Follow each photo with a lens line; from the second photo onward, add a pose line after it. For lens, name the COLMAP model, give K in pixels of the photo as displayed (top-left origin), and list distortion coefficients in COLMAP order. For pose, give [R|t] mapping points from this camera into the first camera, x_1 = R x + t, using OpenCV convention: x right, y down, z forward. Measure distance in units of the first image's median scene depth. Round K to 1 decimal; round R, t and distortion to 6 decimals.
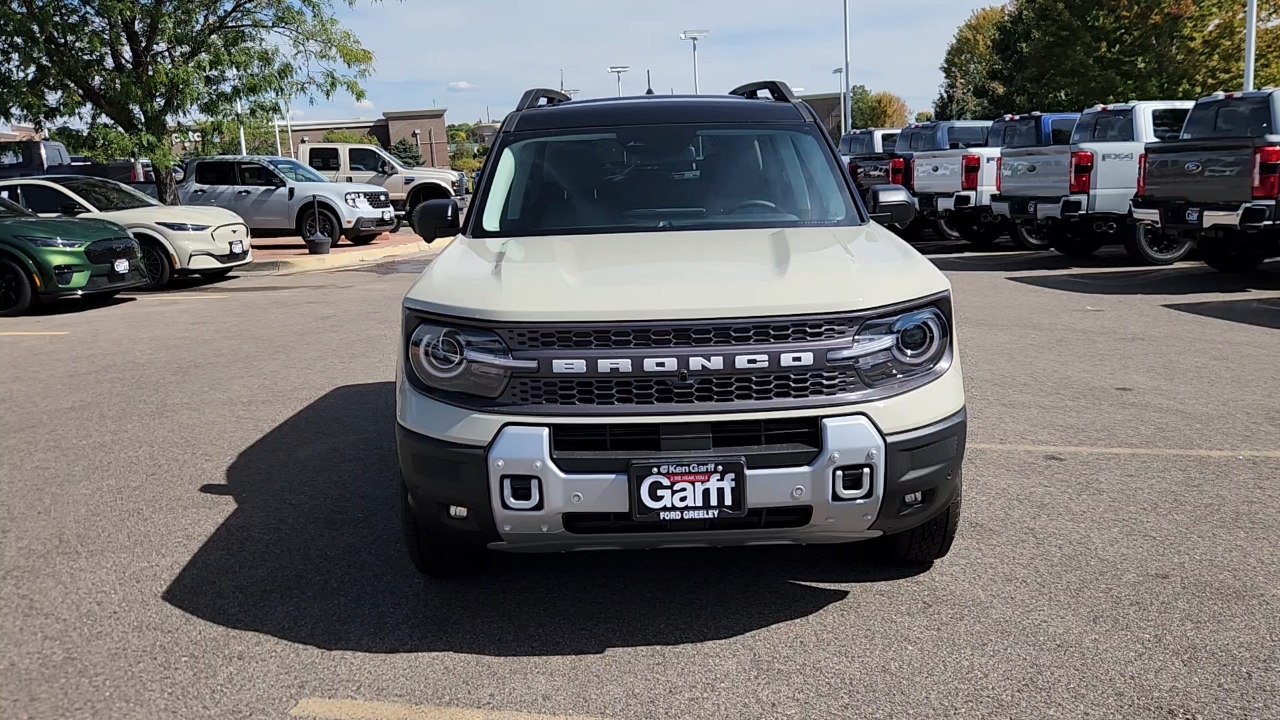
lens RADIAL K [[1085.5, 0, 630.8], [0, 1085.5, 362.4], [0, 0, 1]] dist [0.032029, -0.018834]
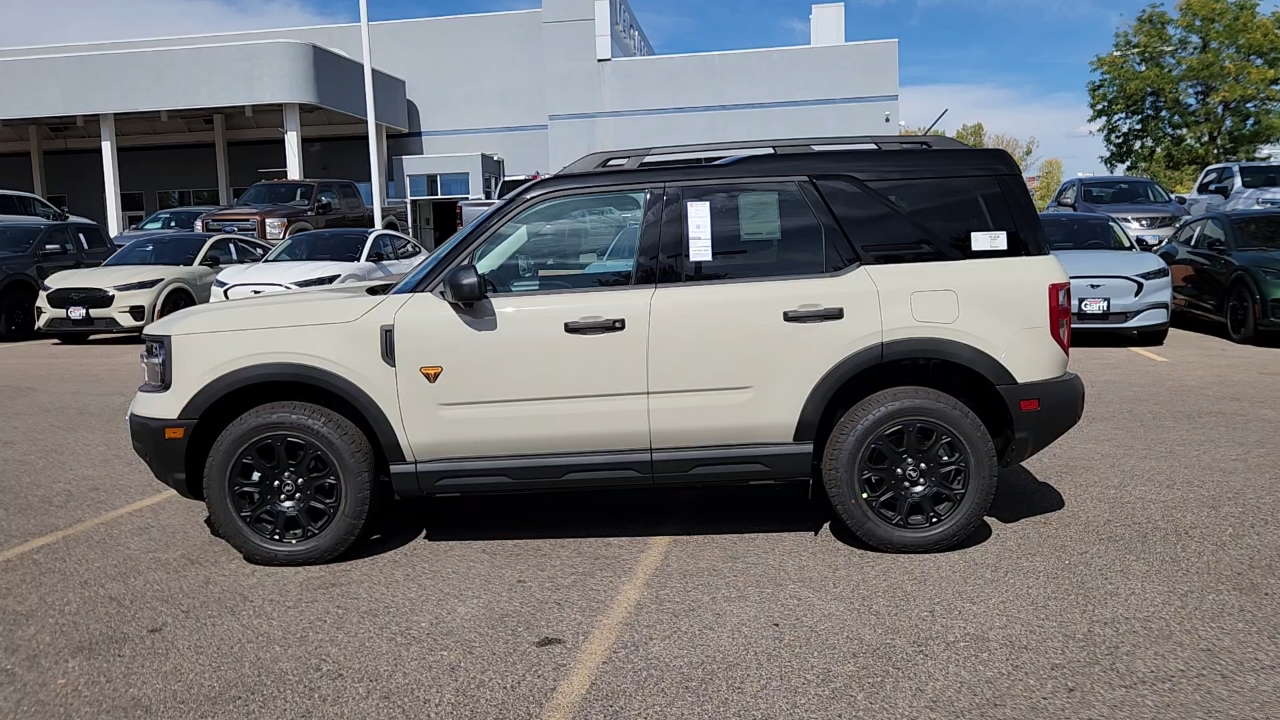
lens RADIAL K [[1085.5, 0, 630.8], [0, 1085.5, 362.4], [0, 0, 1]] dist [0.032029, -0.018834]
pose [[-0.000203, 0.158677, -0.987331, 1.836495], [-0.162338, 0.974229, 0.156604, -0.377059], [0.986735, 0.160313, 0.025562, 1.690700]]
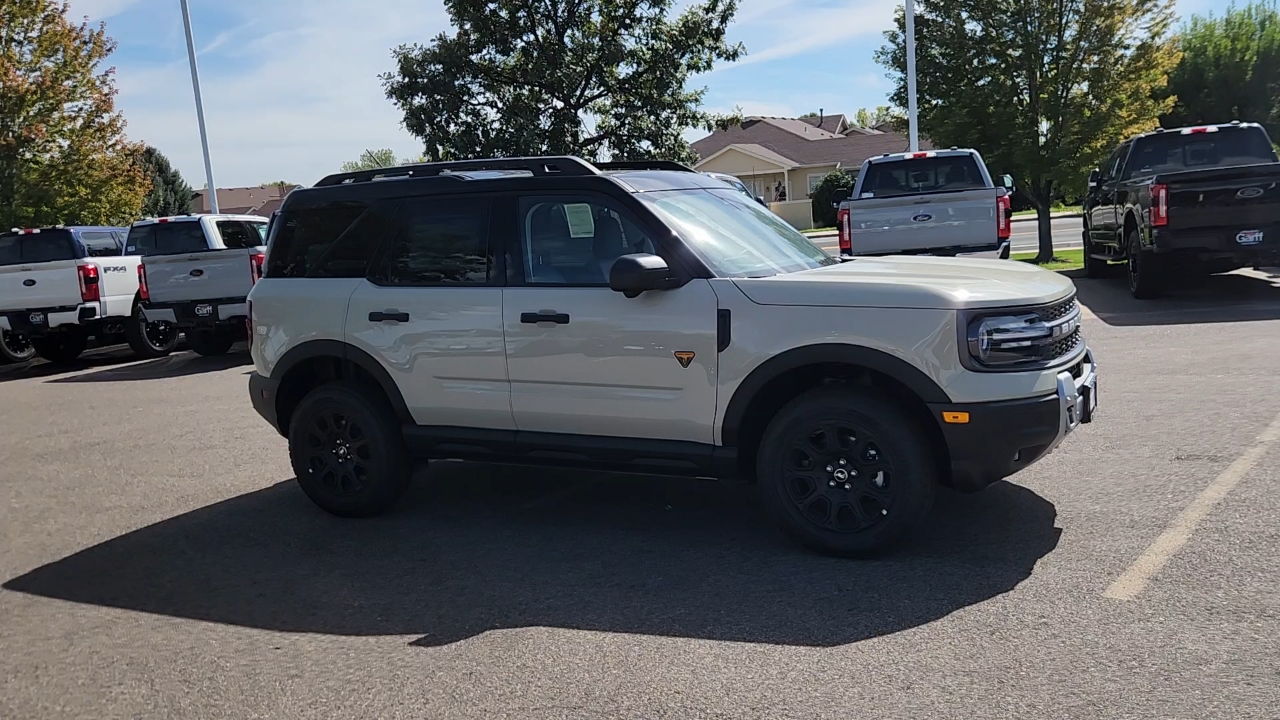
lens RADIAL K [[1085.5, 0, 630.8], [0, 1085.5, 362.4], [0, 0, 1]] dist [0.032029, -0.018834]
pose [[0.466740, -0.107867, 0.877792, -1.624083], [0.213715, 0.976875, 0.006407, -0.082369], [-0.858184, 0.184607, 0.479000, 0.802274]]
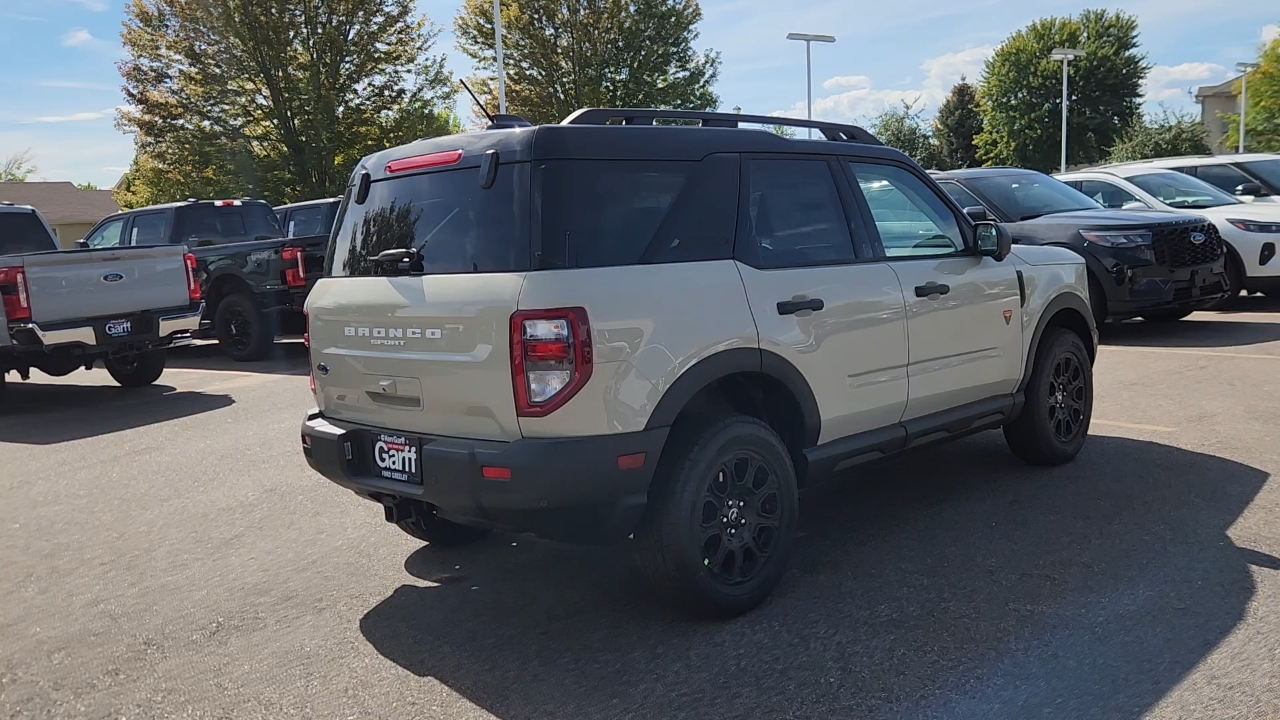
lens RADIAL K [[1085.5, 0, 630.8], [0, 1085.5, 362.4], [0, 0, 1]] dist [0.032029, -0.018834]
pose [[-0.706663, -0.000573, 0.707550, -1.035744], [0.222117, 0.949268, 0.222607, -0.503681], [-0.671782, 0.314467, -0.670685, 3.023615]]
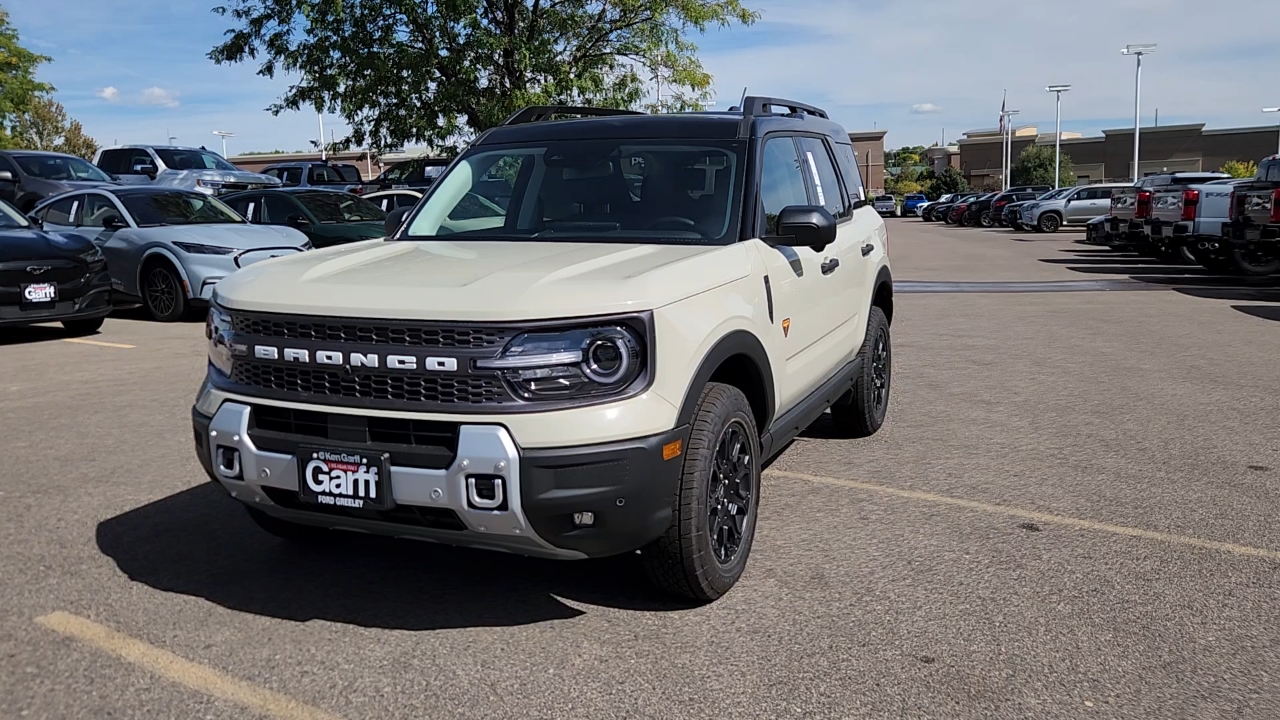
lens RADIAL K [[1085.5, 0, 630.8], [0, 1085.5, 362.4], [0, 0, 1]] dist [0.032029, -0.018834]
pose [[0.917627, 0.085814, -0.388067, 0.709316], [-0.093518, 0.995617, -0.000970, -0.020059], [0.386283, 0.037181, 0.921631, 0.125427]]
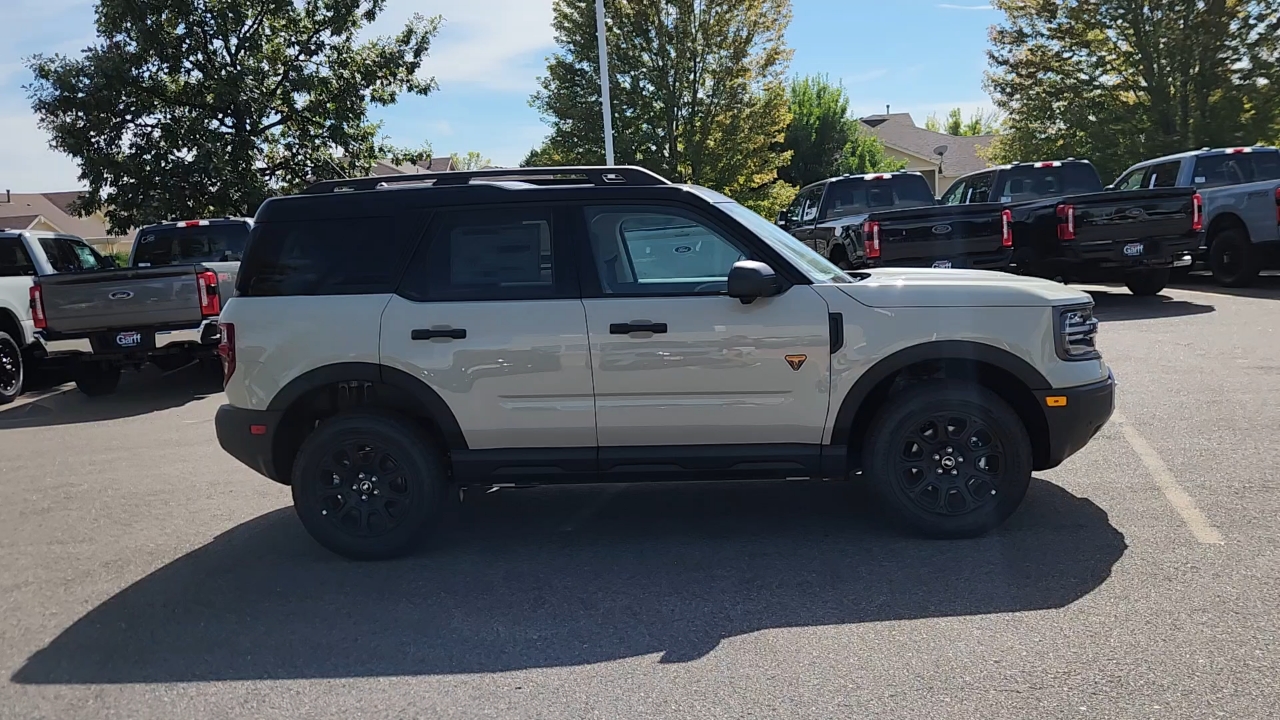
lens RADIAL K [[1085.5, 0, 630.8], [0, 1085.5, 362.4], [0, 0, 1]] dist [0.032029, -0.018834]
pose [[0.102523, -0.083237, 0.991242, -1.839986], [0.243011, 0.968395, 0.056185, -0.208607], [-0.964591, 0.235122, 0.119510, 1.511945]]
